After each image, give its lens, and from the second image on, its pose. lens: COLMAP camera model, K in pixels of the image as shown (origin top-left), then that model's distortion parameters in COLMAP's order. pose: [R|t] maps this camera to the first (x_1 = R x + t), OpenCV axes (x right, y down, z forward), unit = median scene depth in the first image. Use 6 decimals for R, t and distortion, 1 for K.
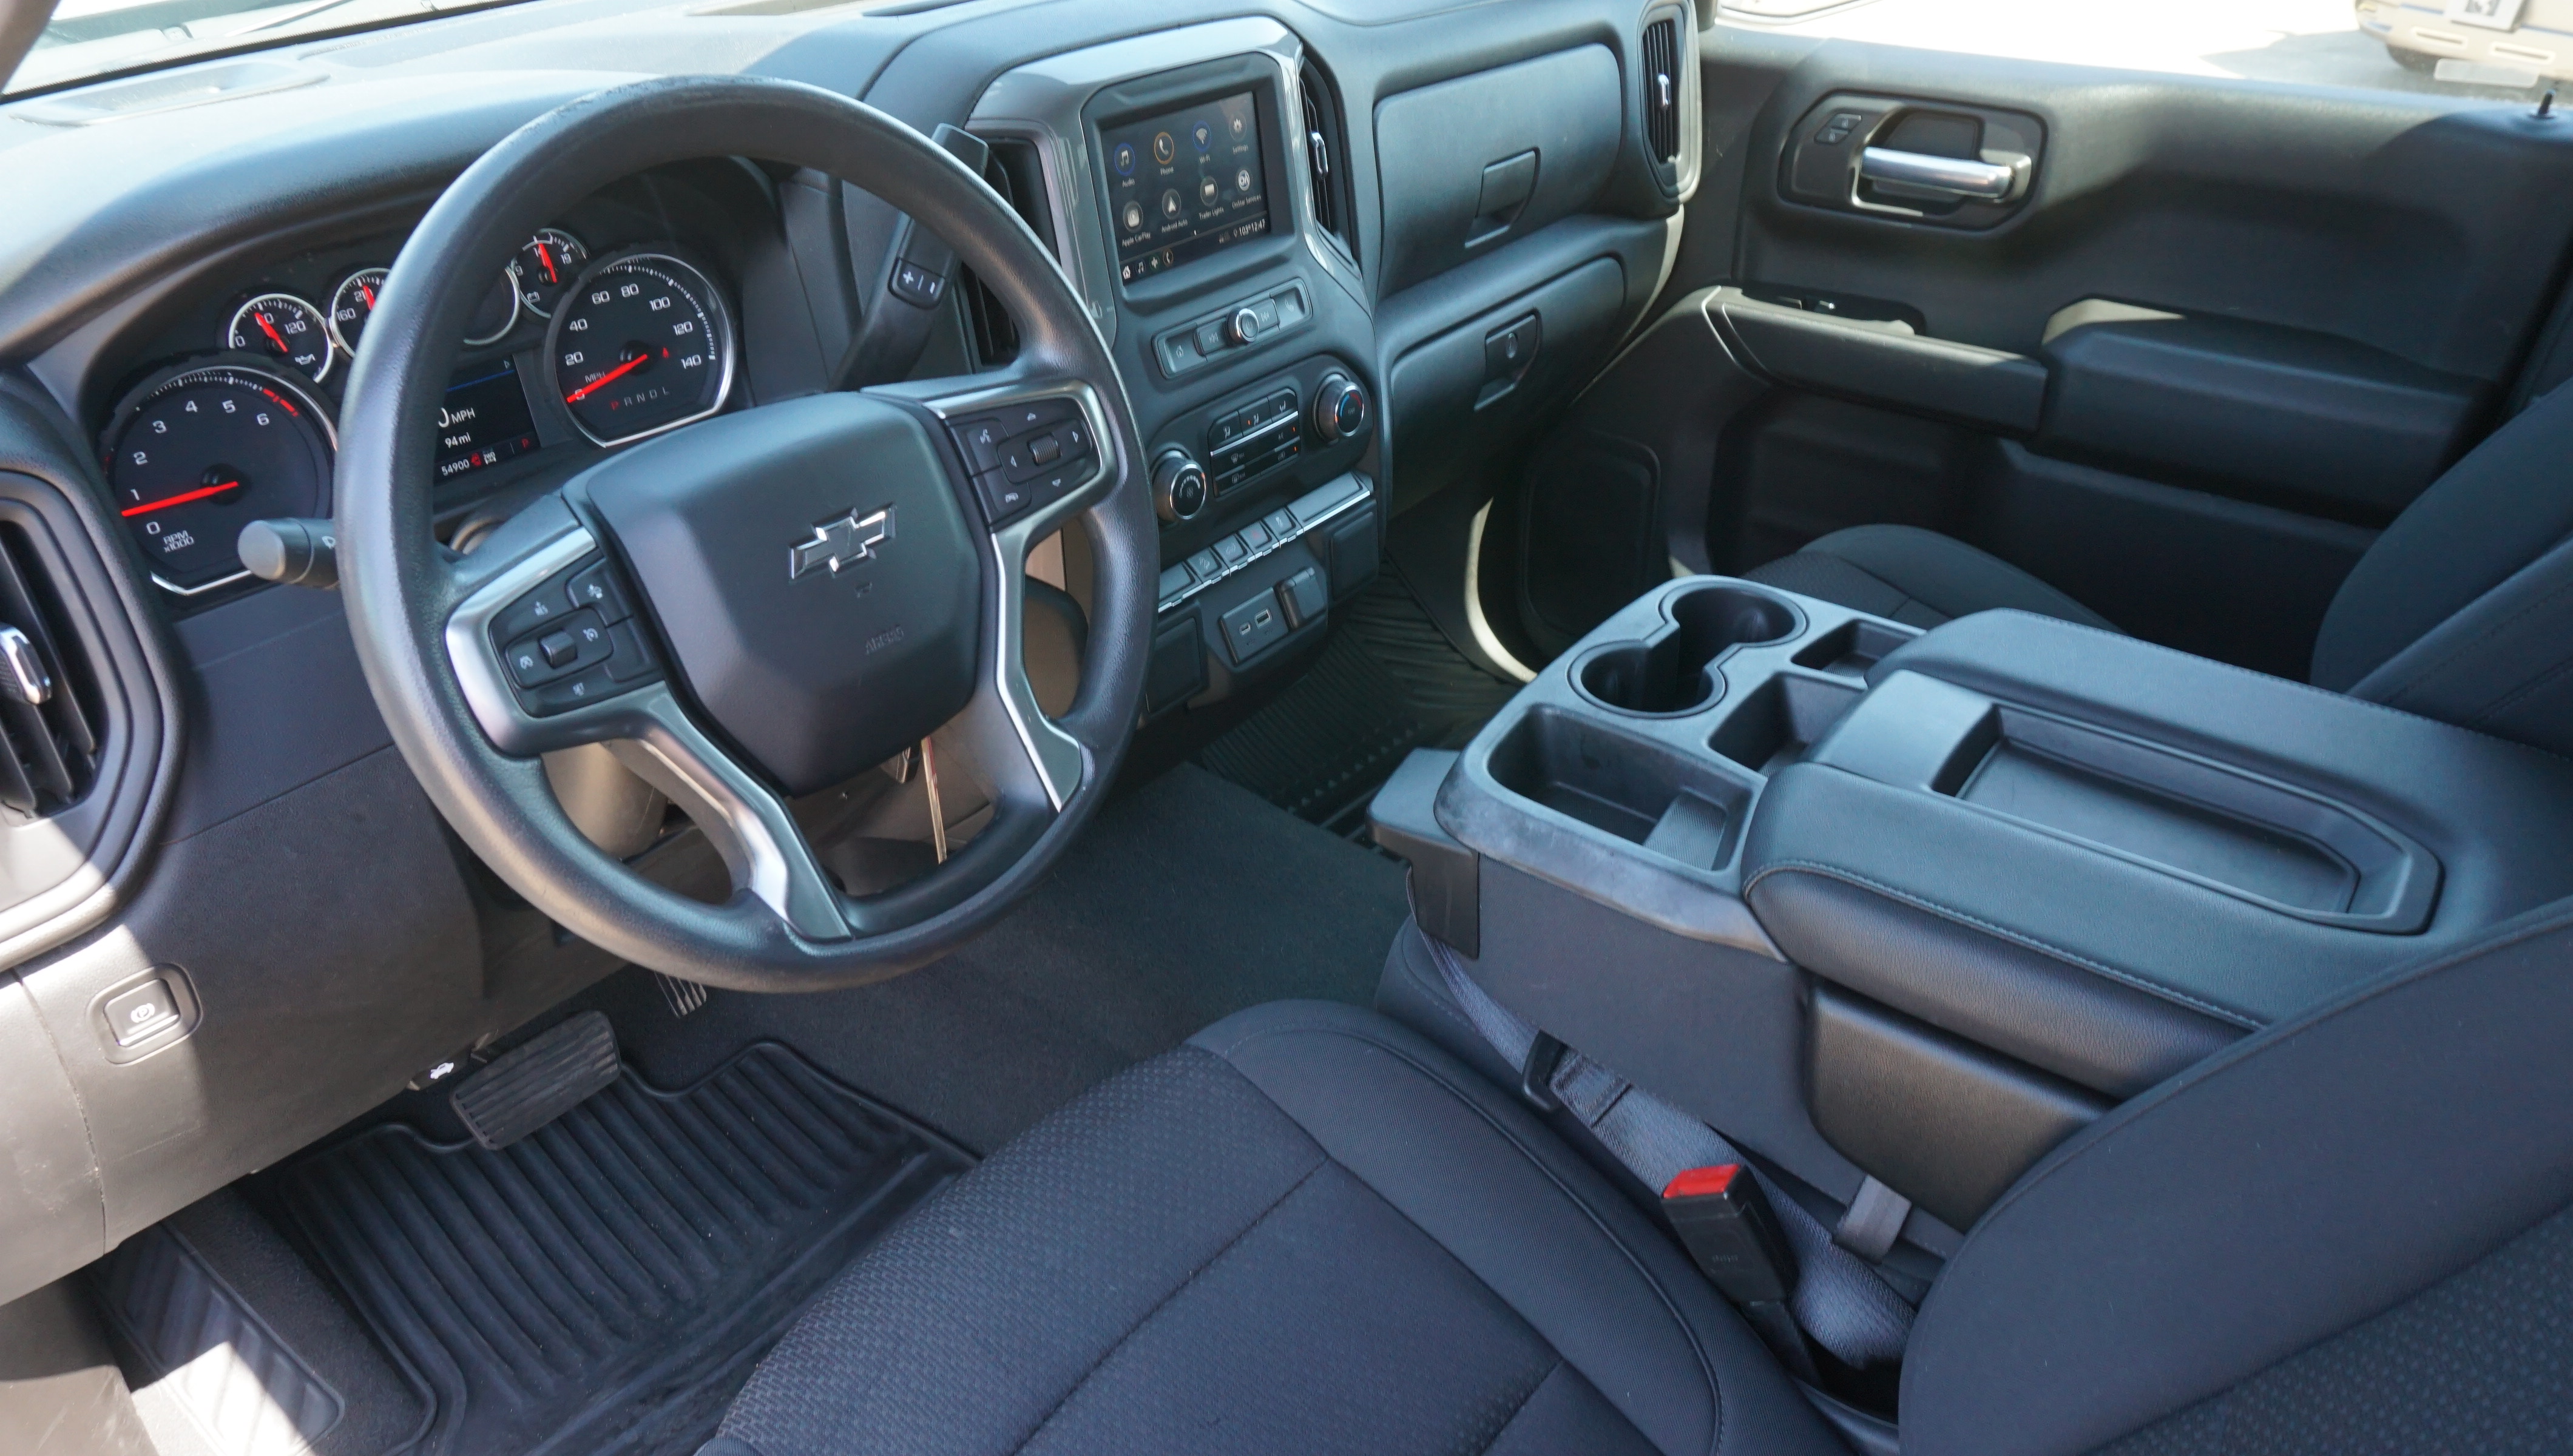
lens RADIAL K [[1714.3, 0, 1293.6], [0, 1714.3, 722.0], [0, 0, 1]] dist [-0.056243, 0.039735]
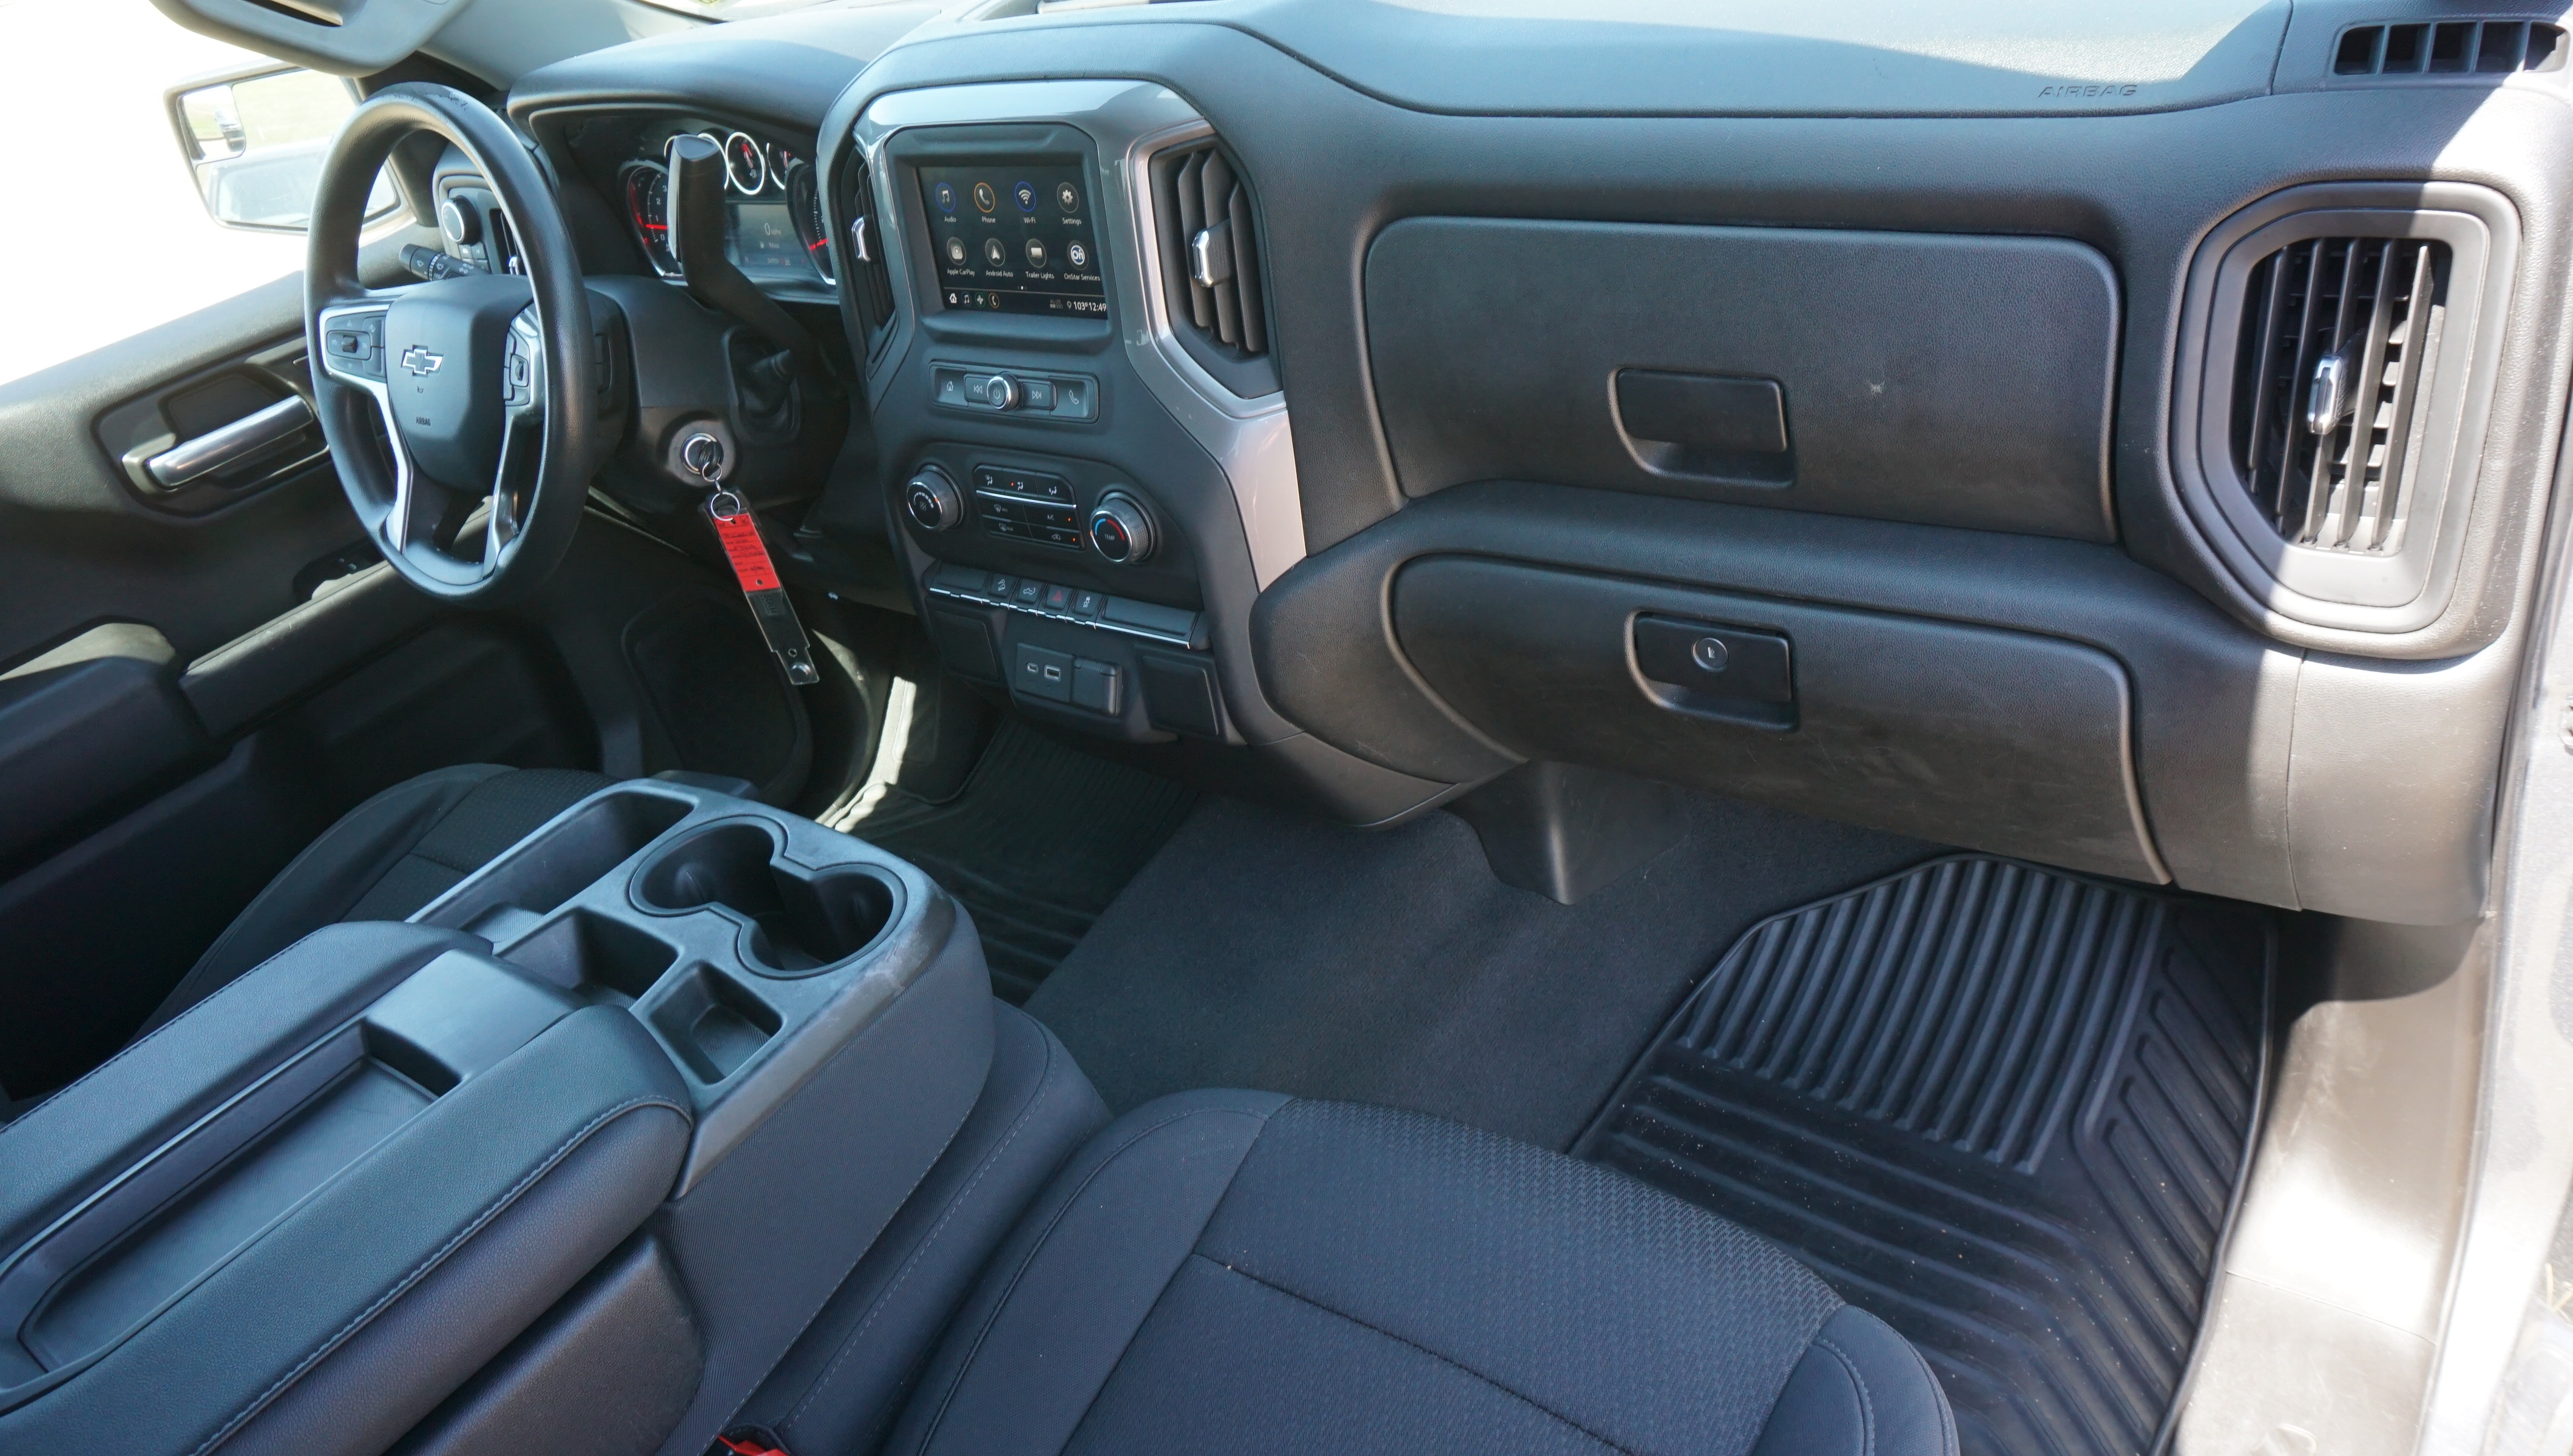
lens RADIAL K [[1714.3, 0, 1295.1], [0, 1714.3, 720.6], [0, 0, 1]] dist [-0.056243, 0.039735]
pose [[0.021722, 0.537919, -0.842717, 0.835982], [-0.341928, 0.796082, 0.499338, -0.582230], [0.939475, 0.277301, 0.201222, 0.937532]]
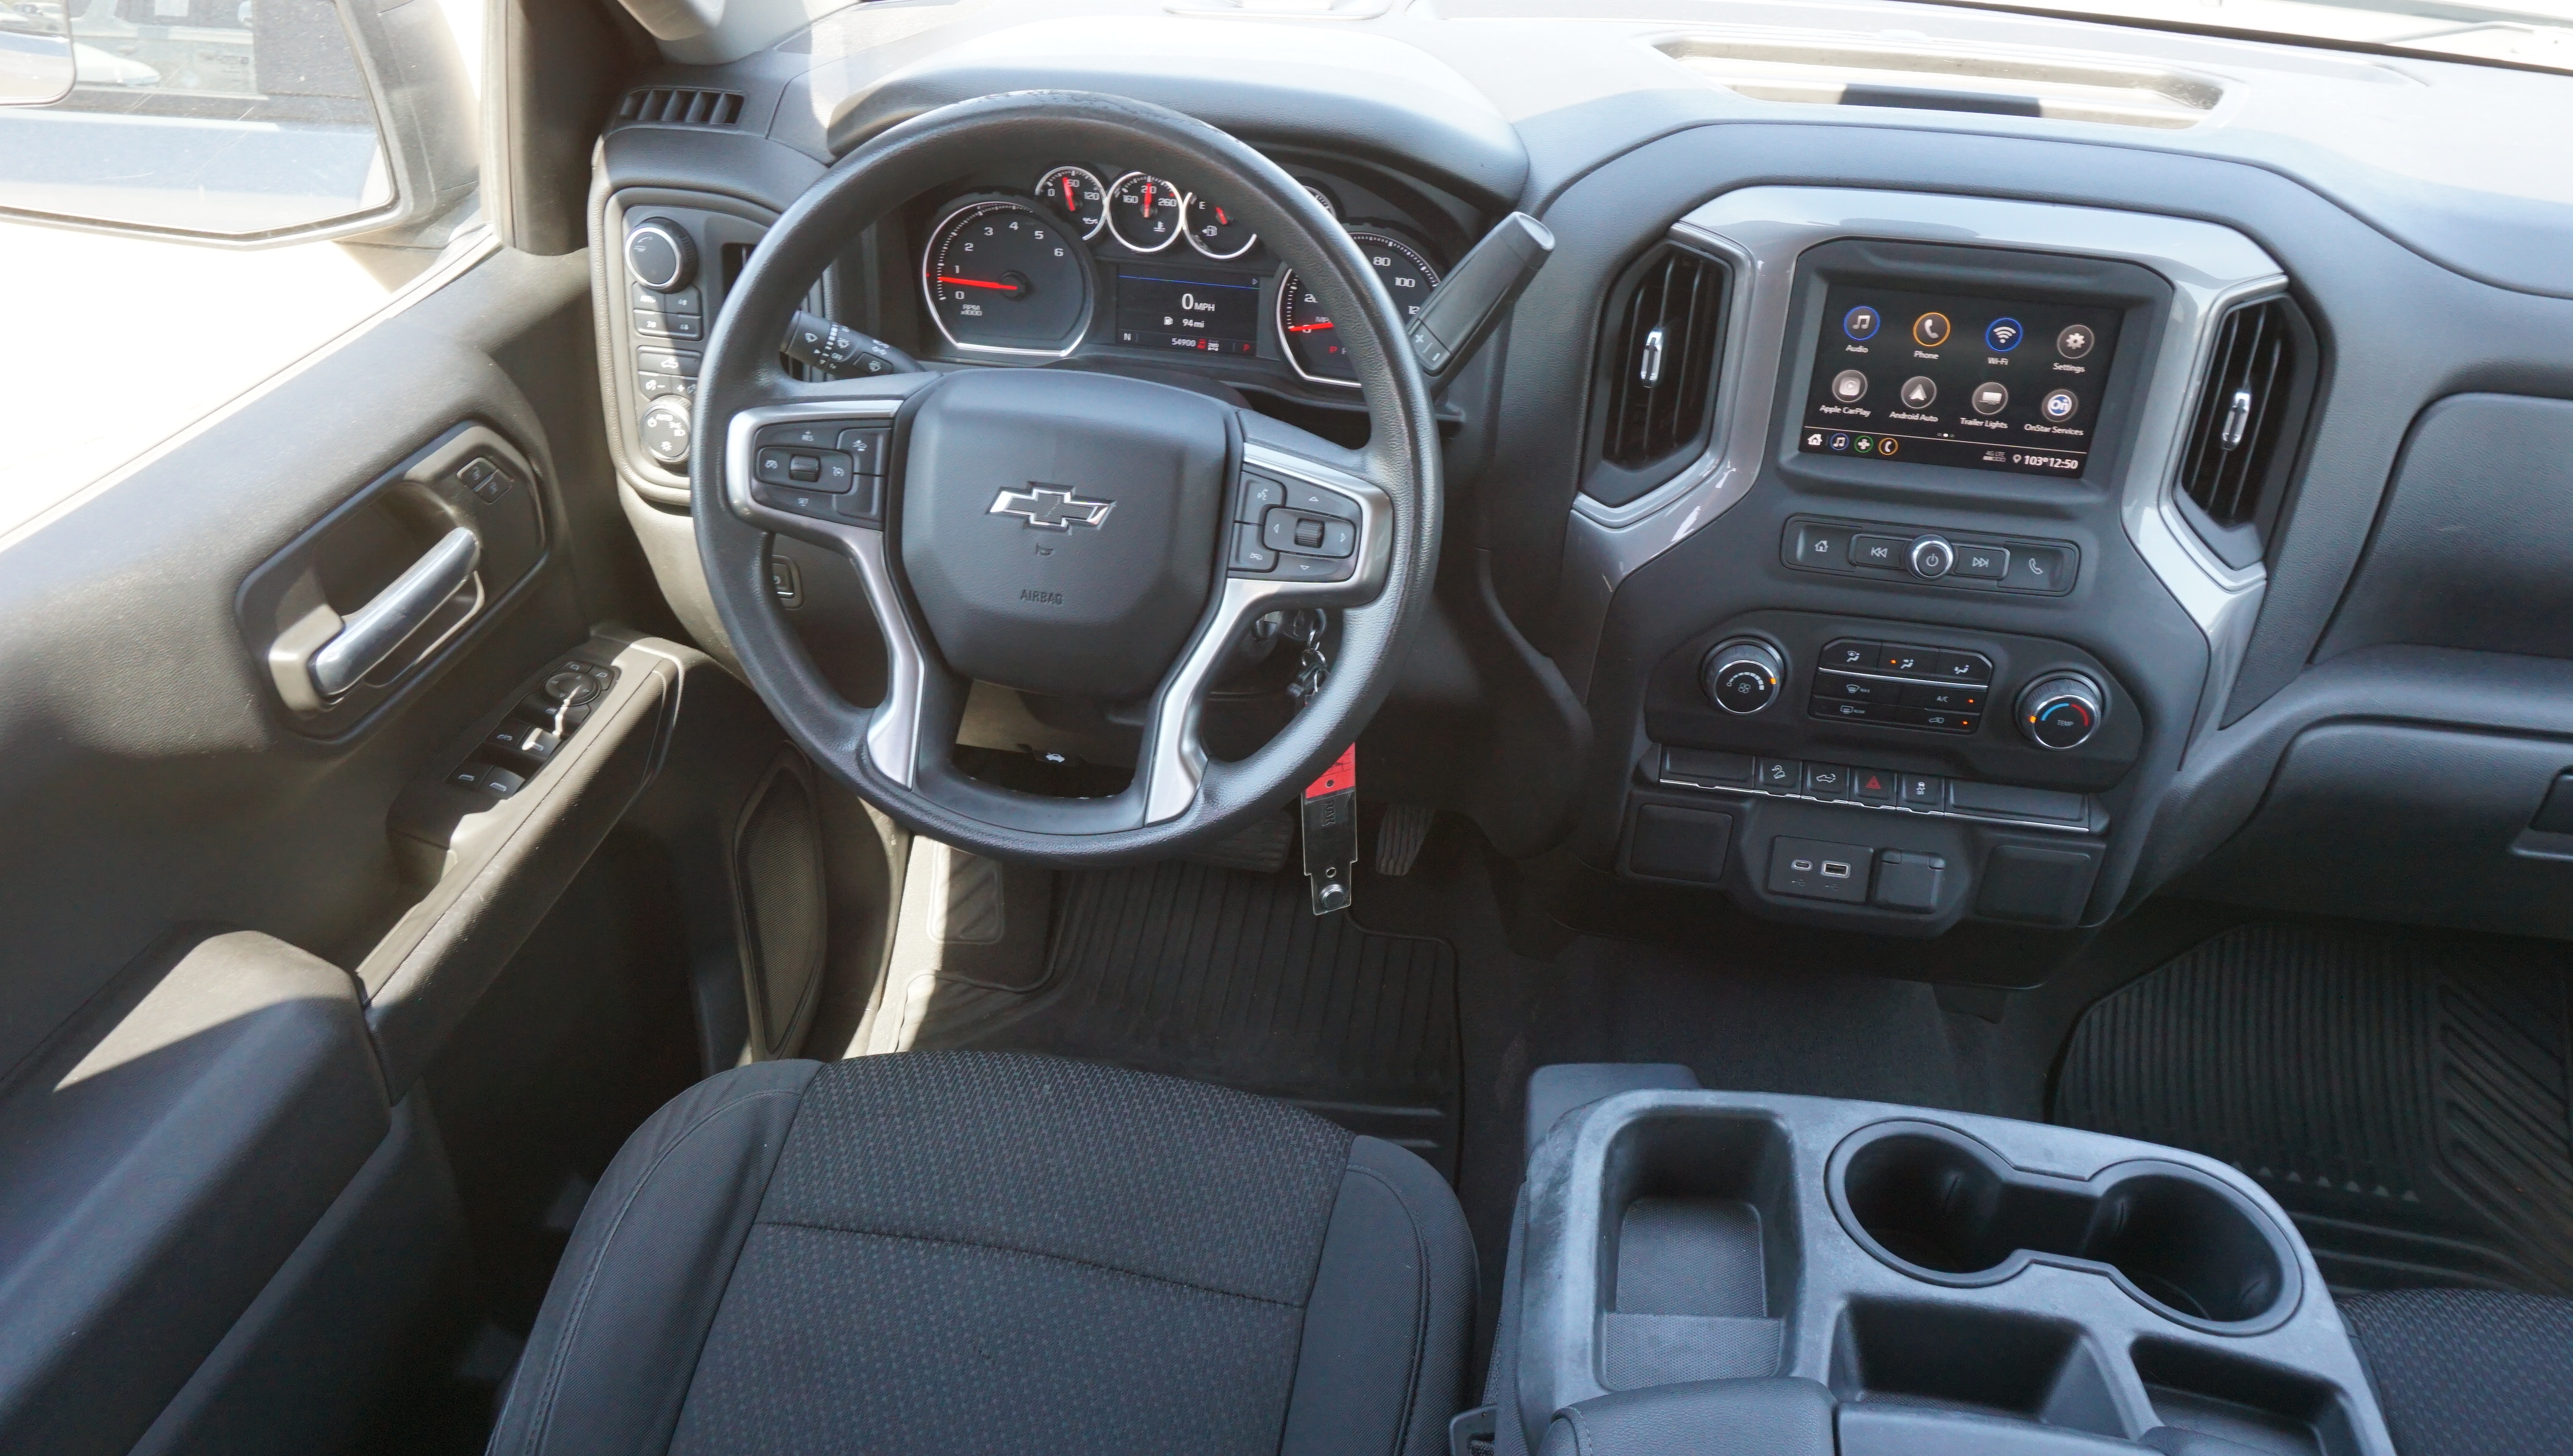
lens RADIAL K [[1714.3, 0, 1295.2], [0, 1714.3, 717.0], [0, 0, 1]] dist [-0.056243, 0.039735]
pose [[0.471340, 0.518795, -0.713226, 0.421426], [-0.482294, 0.828679, 0.284048, -0.234682], [0.738398, 0.210101, 0.640801, 0.238876]]
